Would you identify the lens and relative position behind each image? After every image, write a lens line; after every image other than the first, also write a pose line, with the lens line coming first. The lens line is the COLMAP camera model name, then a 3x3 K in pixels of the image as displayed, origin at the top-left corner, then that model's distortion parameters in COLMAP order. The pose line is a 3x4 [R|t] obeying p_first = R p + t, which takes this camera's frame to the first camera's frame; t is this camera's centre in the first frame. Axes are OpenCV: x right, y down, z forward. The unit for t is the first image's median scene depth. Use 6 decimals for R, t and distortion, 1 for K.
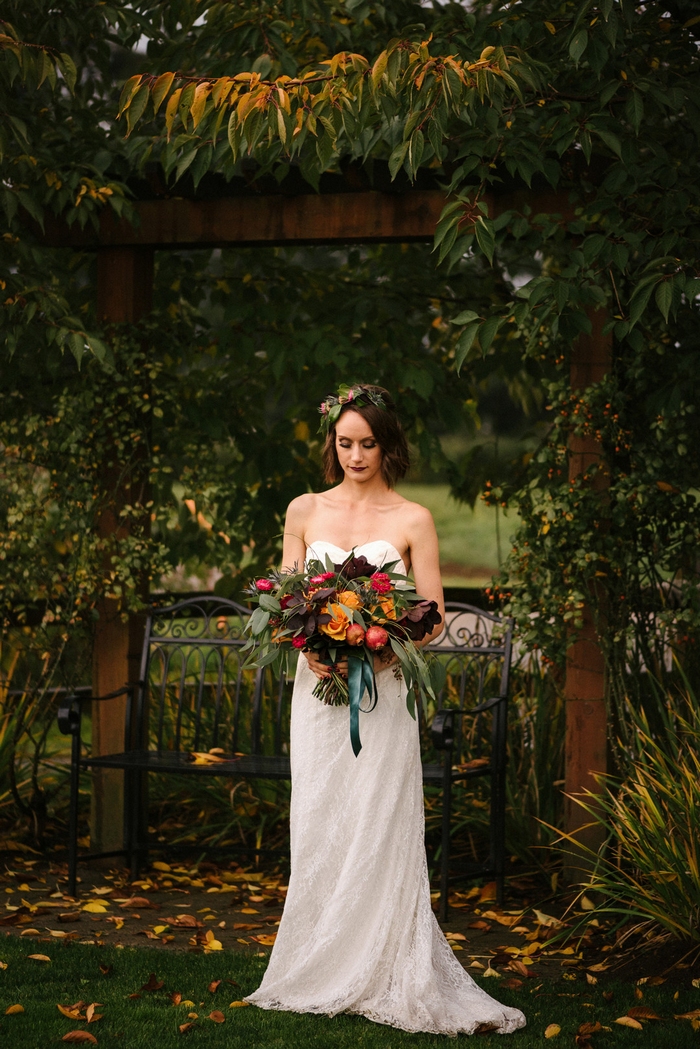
lens RADIAL K [[3145.1, 0, 327.5], [0, 3145.1, 468.9], [0, 0, 1]] dist [-0.006125, 0.119688]
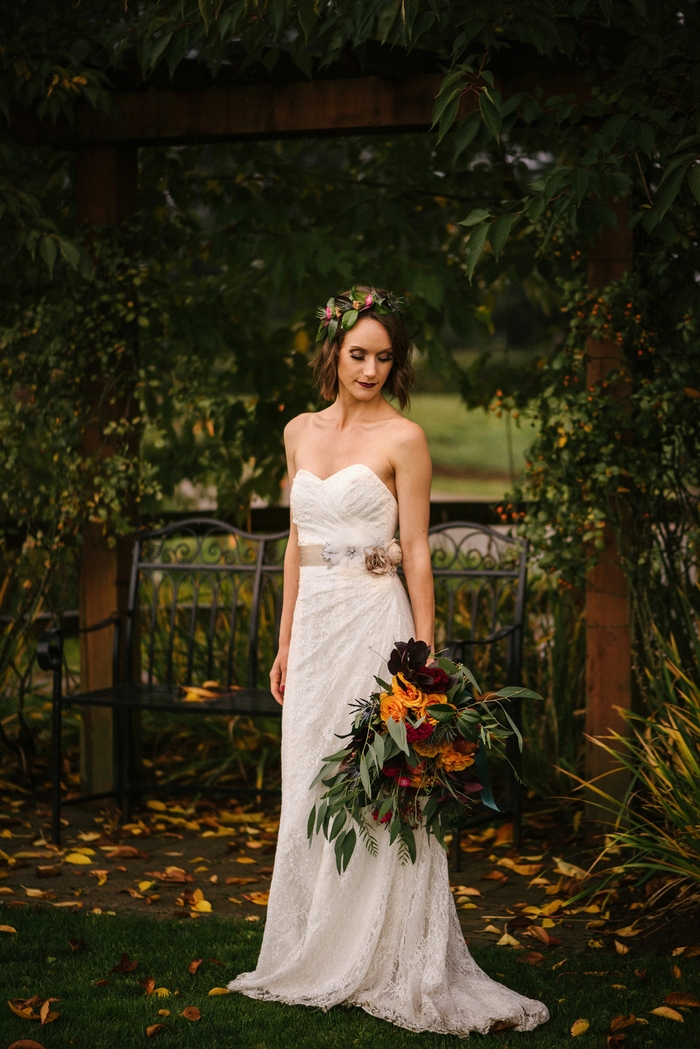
lens RADIAL K [[2777.4, 0, 350.0], [0, 2777.4, 524.5], [0, 0, 1]] dist [0.017544, -0.480848]
pose [[0.999891, -0.014153, -0.004304, 0.010518], [0.014353, 0.998604, 0.050833, 0.001227], [0.003578, -0.050889, 0.998698, 0.188033]]
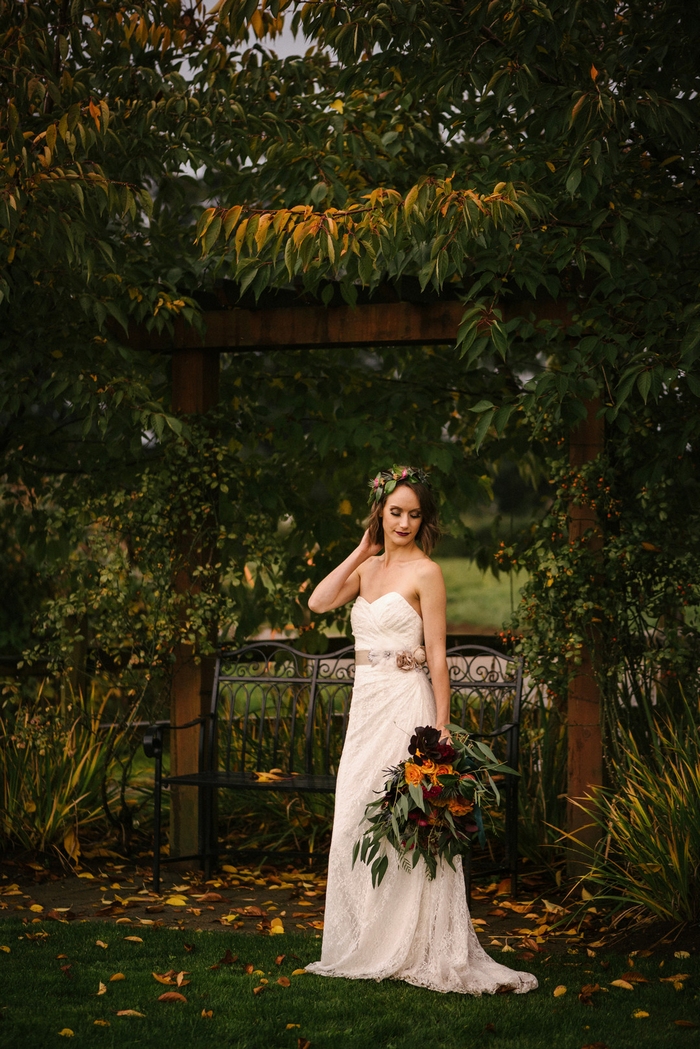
lens RADIAL K [[2777.4, 0, 350.0], [0, 2777.4, 524.5], [0, 0, 1]] dist [0.017544, -0.480848]
pose [[0.999975, -0.006953, -0.000914, -0.005646], [0.006946, 0.999946, -0.007714, 0.004496], [0.000968, 0.007707, 0.999970, -0.058337]]
